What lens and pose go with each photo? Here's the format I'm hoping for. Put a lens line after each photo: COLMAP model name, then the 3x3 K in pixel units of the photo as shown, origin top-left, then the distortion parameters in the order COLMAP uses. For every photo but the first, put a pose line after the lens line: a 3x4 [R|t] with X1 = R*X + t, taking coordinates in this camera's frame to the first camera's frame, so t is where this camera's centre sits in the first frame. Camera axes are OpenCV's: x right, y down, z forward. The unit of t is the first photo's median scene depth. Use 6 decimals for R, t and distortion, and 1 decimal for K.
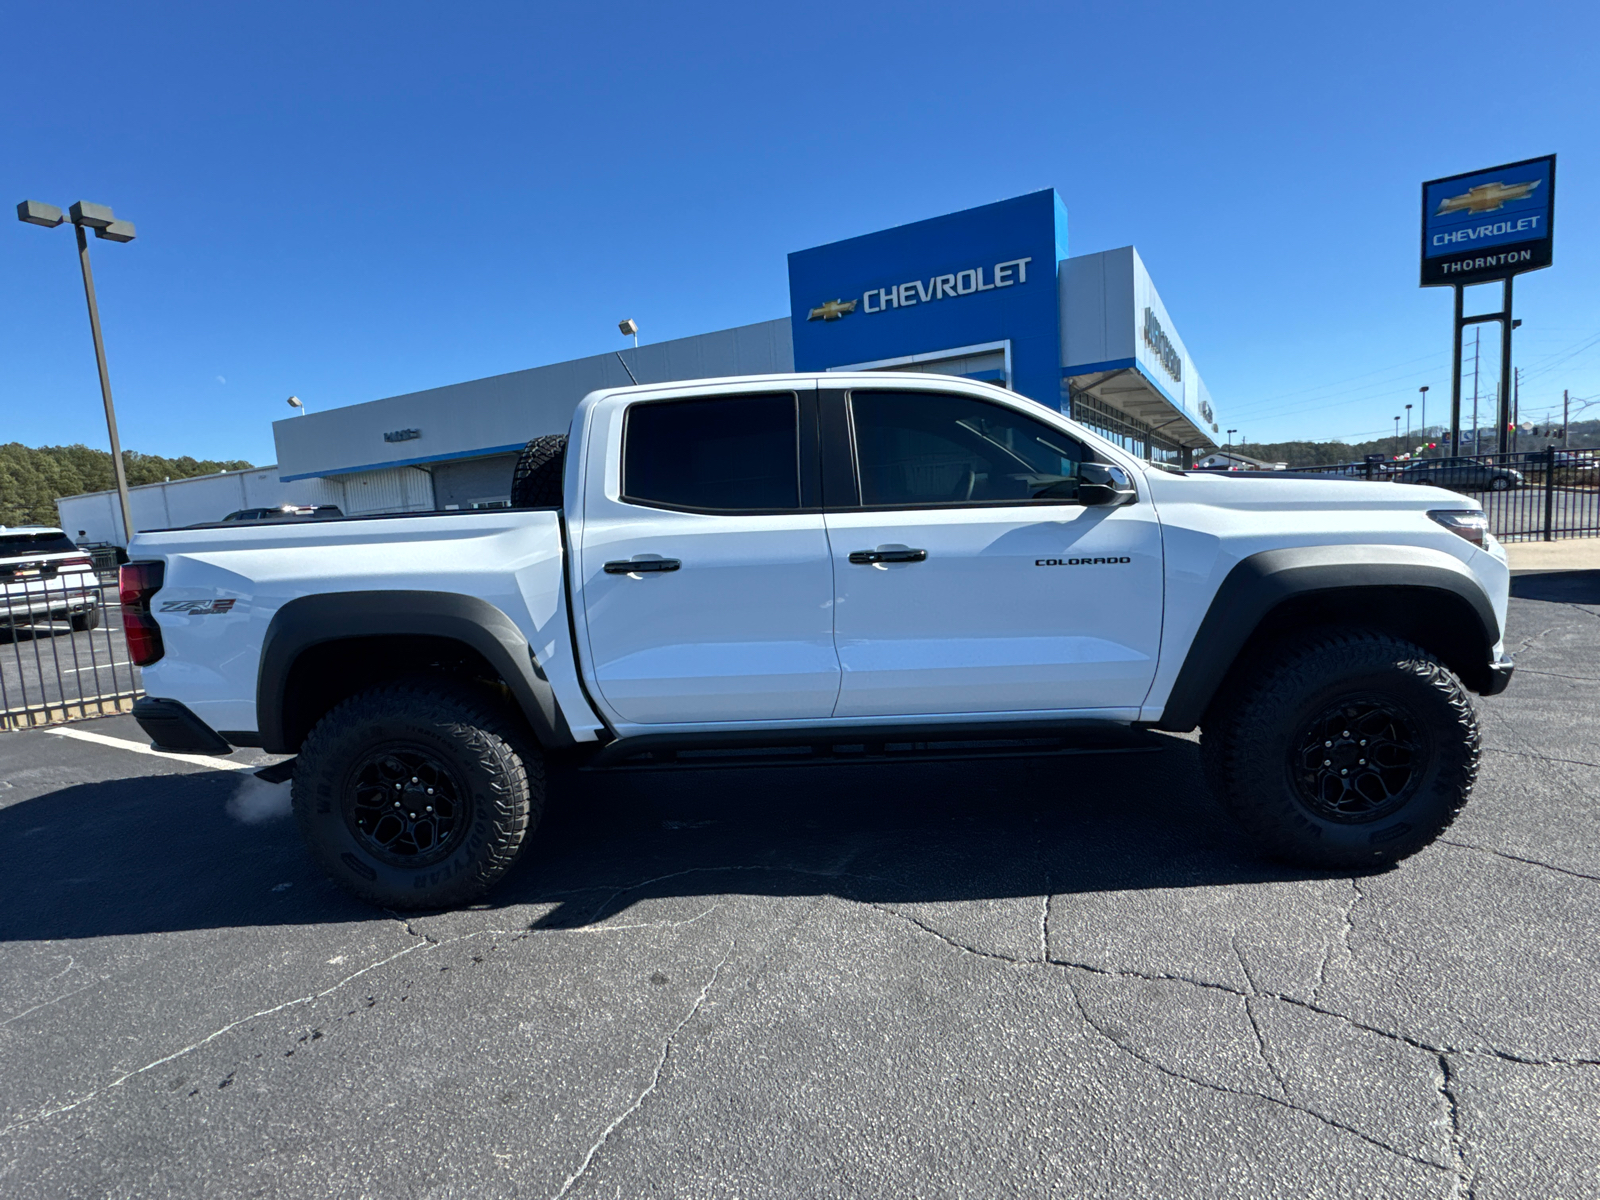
lens RADIAL K [[795.5, 0, 800.0], [0, 795.5, 600.0], [0, 0, 1]] dist [-0.001582, -0.000221]
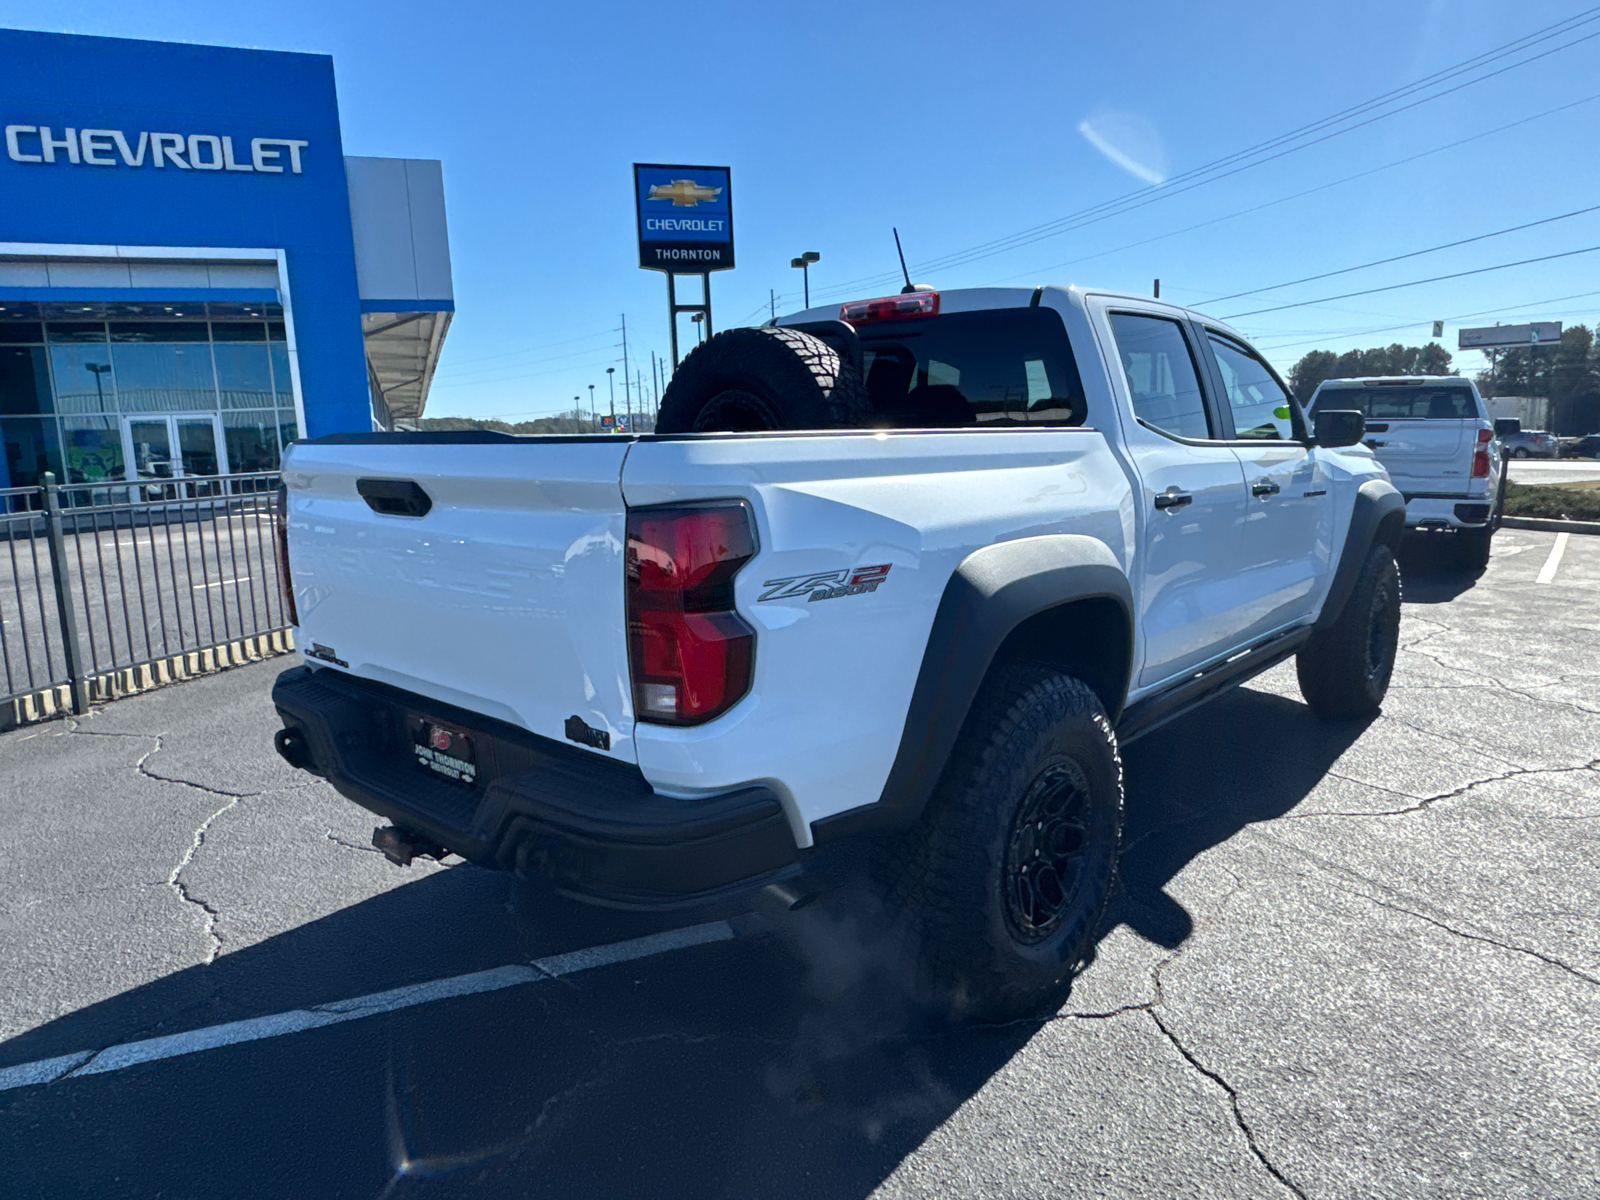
lens RADIAL K [[1010.4, 0, 800.0], [0, 1010.4, 600.0], [0, 0, 1]] dist [0.004232, -0.001653]
pose [[0.646147, -0.081056, 0.758897, -0.144680], [0.088129, 0.995617, 0.031305, -0.000425], [-0.758108, 0.046653, 0.650458, 0.065803]]
